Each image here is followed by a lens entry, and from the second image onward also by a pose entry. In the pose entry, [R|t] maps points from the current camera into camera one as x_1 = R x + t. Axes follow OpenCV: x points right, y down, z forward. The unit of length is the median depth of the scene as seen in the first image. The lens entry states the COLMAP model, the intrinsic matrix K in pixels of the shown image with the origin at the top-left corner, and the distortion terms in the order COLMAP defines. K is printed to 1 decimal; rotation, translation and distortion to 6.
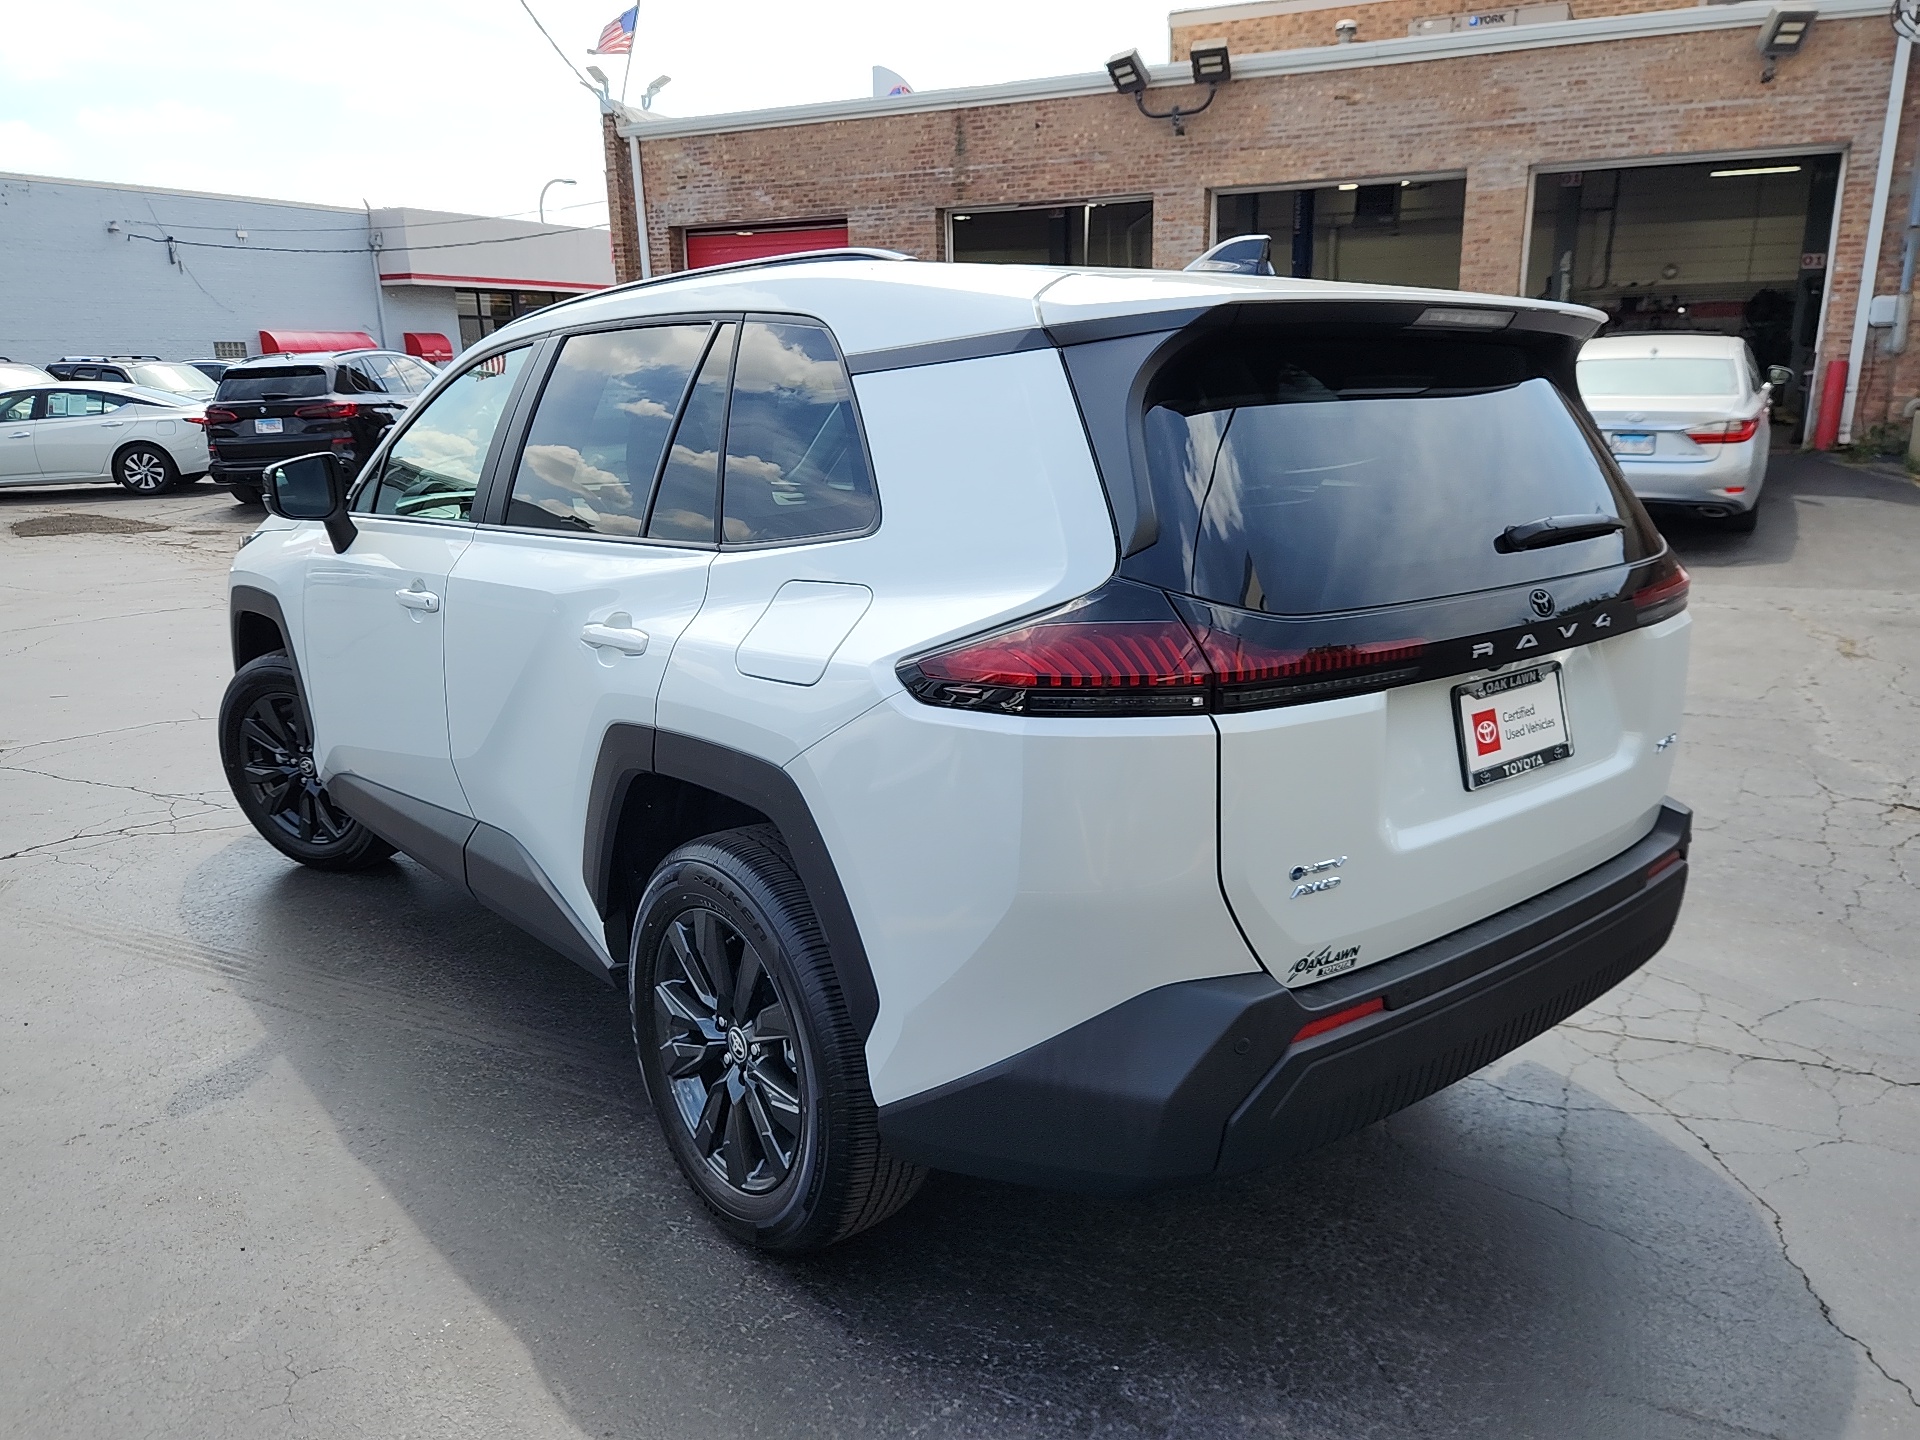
lens RADIAL K [[1397.1, 0, 911.5], [0, 1397.1, 718.6], [0, 0, 1]] dist [0.058901, -0.057144]
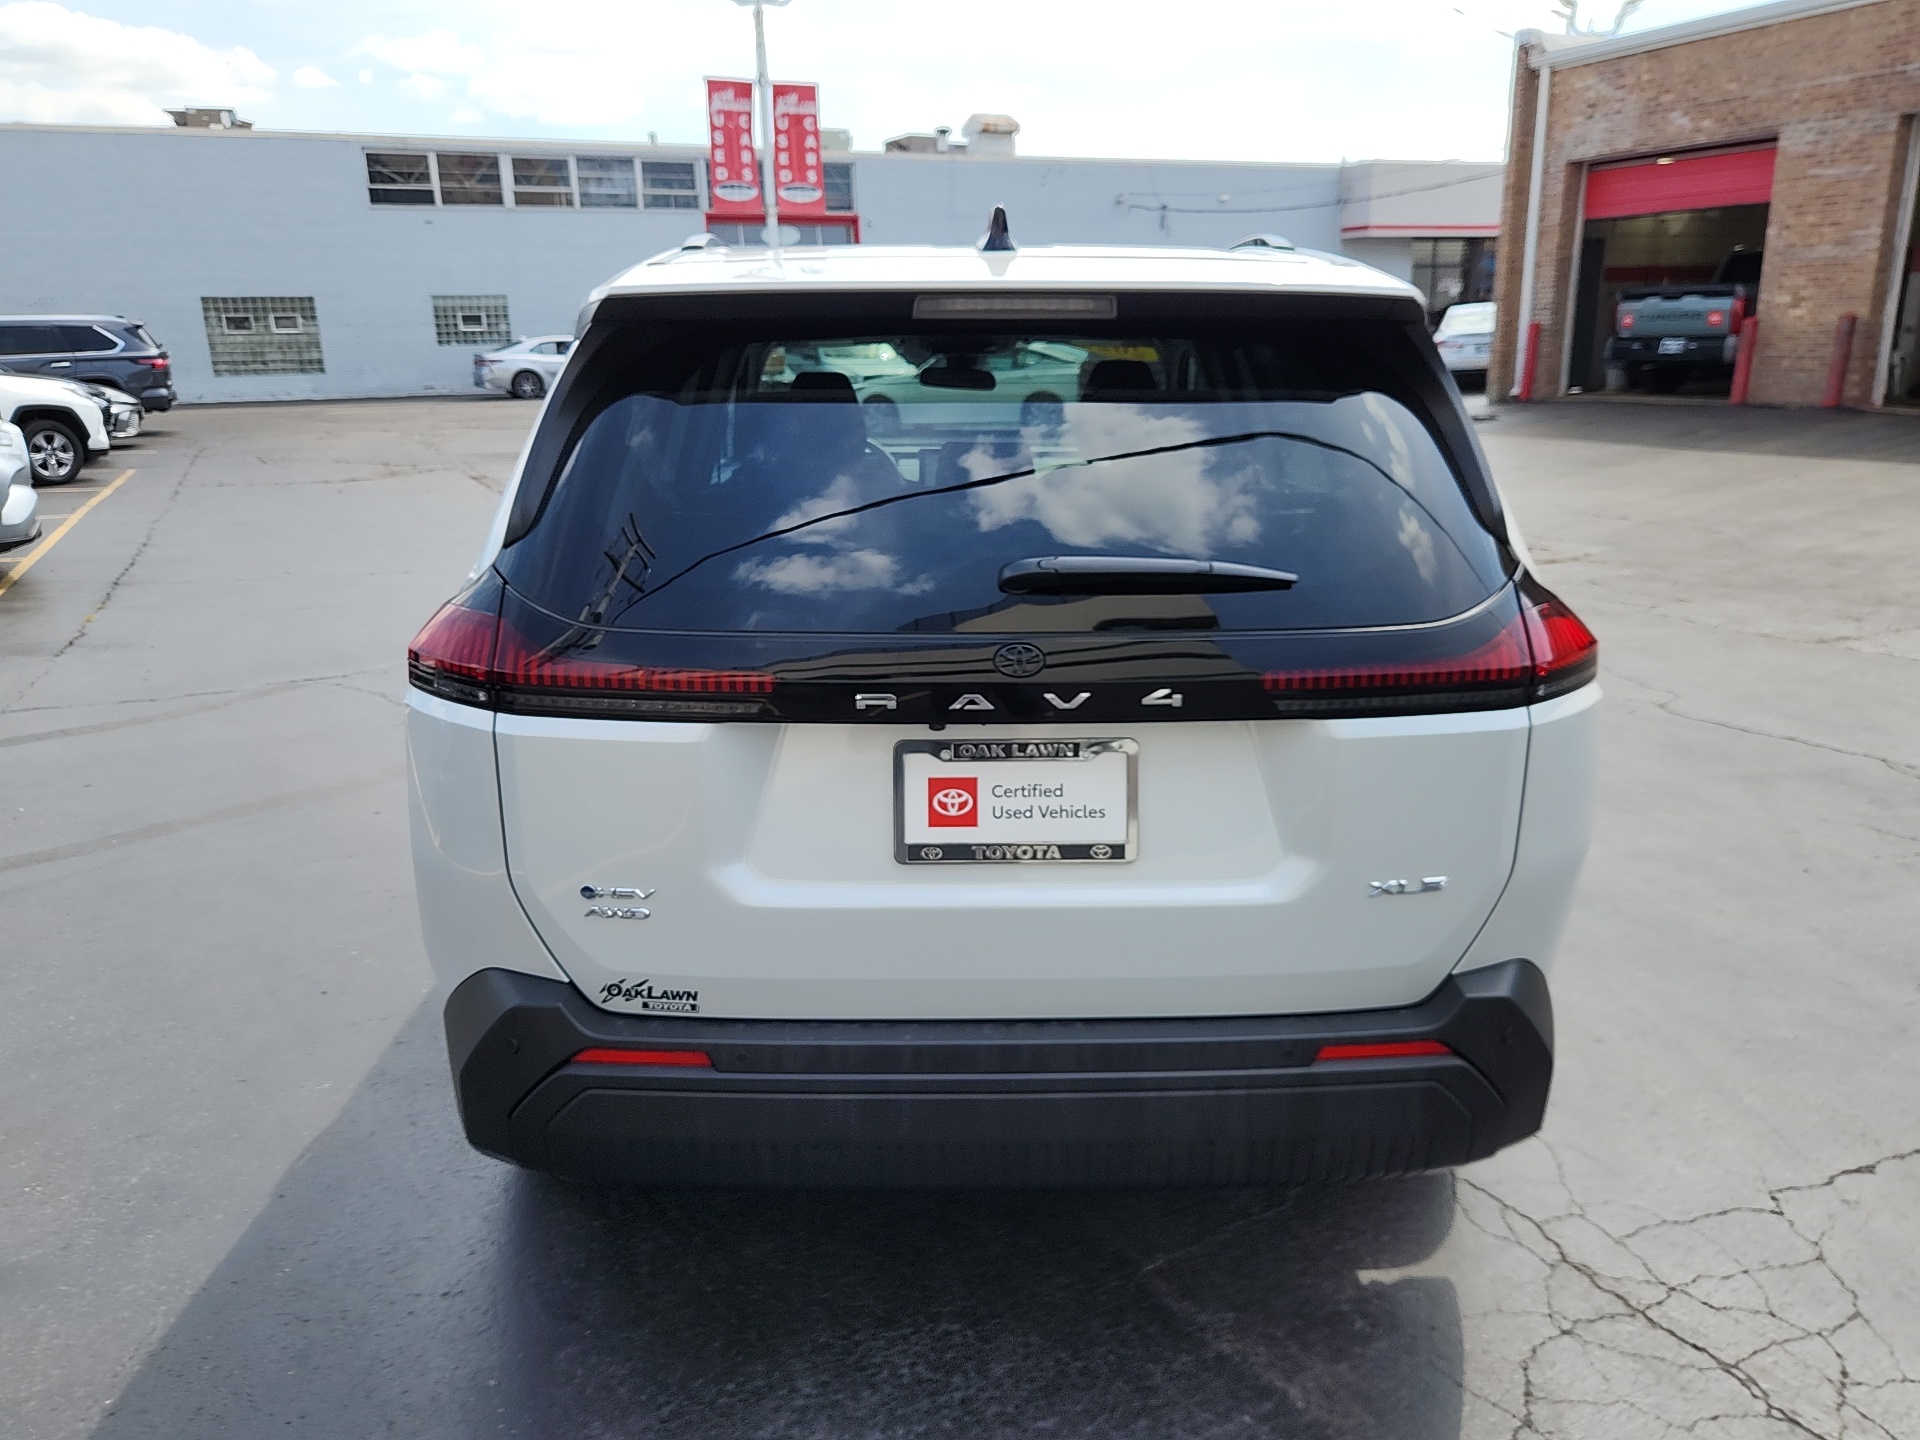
lens RADIAL K [[1397.1, 0, 938.2], [0, 1397.1, 683.9], [0, 0, 1]] dist [0.058901, -0.057144]
pose [[0.780092, 0.150723, -0.607238, 0.127914], [-0.143136, 0.987803, 0.061302, -0.015779], [0.609071, 0.039097, 0.792151, 0.045817]]
